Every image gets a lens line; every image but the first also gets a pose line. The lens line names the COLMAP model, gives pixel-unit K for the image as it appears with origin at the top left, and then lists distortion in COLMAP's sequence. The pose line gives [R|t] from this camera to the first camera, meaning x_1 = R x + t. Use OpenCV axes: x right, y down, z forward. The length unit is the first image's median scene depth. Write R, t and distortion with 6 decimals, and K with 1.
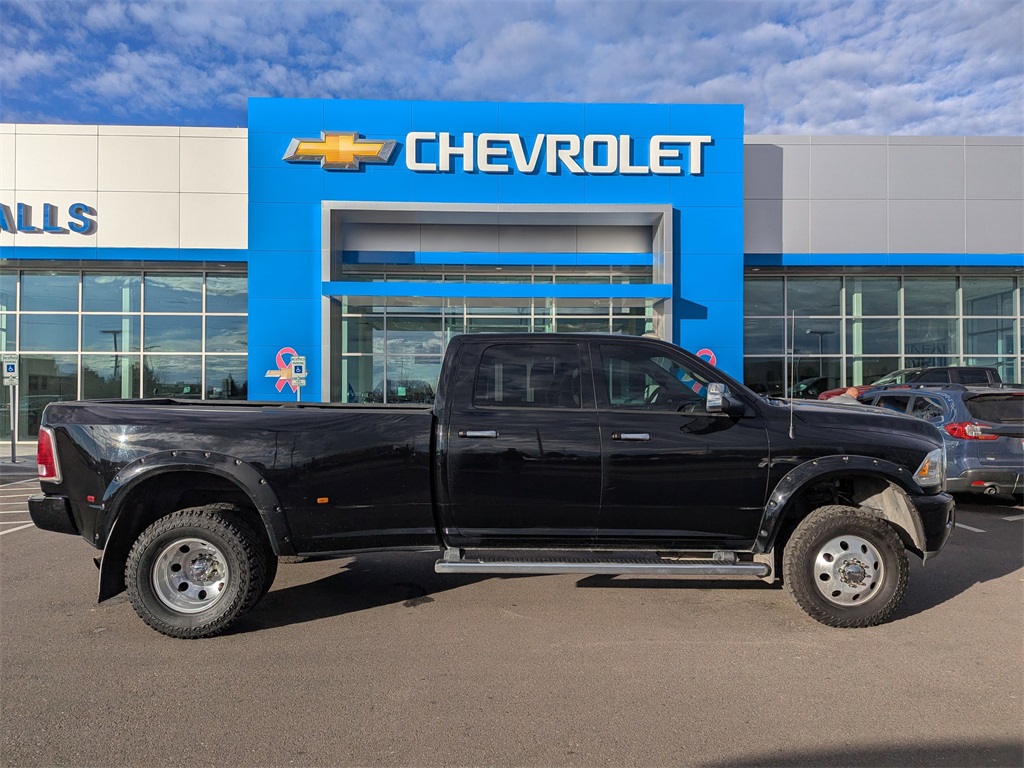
lens RADIAL K [[725.0, 0, 522.6], [0, 725.0, 383.4], [0, 0, 1]] dist [0.044356, -0.032838]
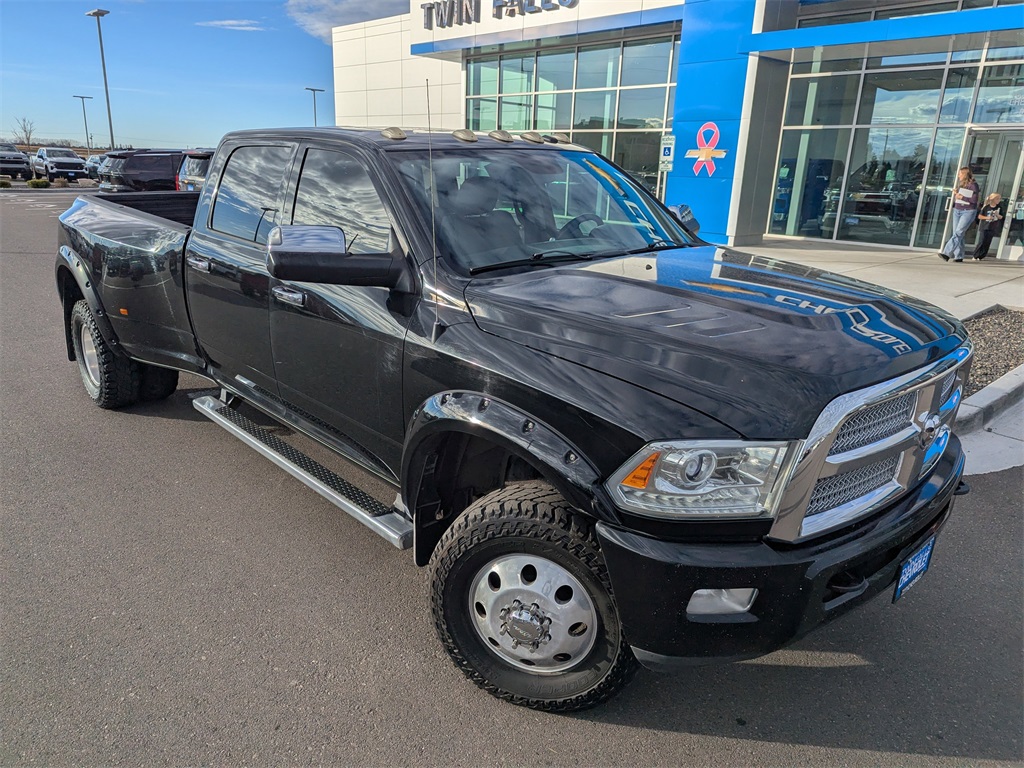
lens RADIAL K [[725.0, 0, 508.7], [0, 725.0, 391.1], [0, 0, 1]] dist [0.044356, -0.032838]
pose [[0.675389, 0.235295, -0.698918, 0.203525], [-0.005927, 0.949436, 0.313906, -0.016659], [0.737438, -0.207866, 0.642633, 0.184330]]
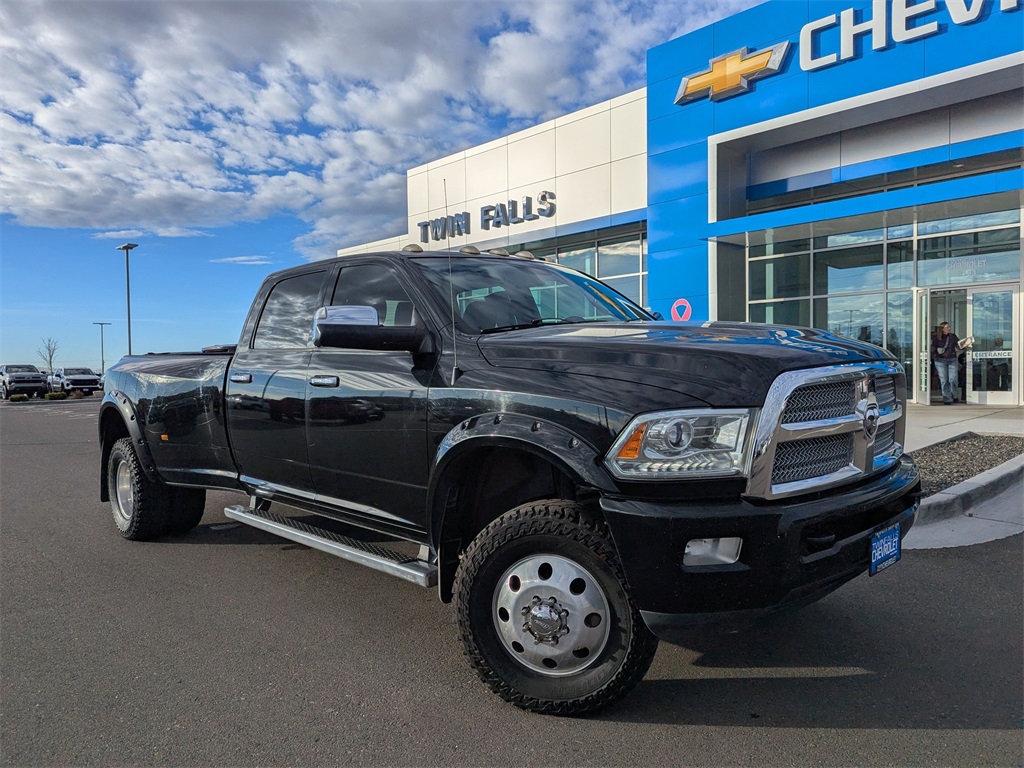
lens RADIAL K [[725.0, 0, 508.5], [0, 725.0, 387.0], [0, 0, 1]] dist [0.044356, -0.032838]
pose [[0.683772, 0.002627, -0.729691, 0.225422], [0.044780, 0.997958, 0.045554, 0.013006], [0.728321, -0.063824, 0.682258, 0.159707]]
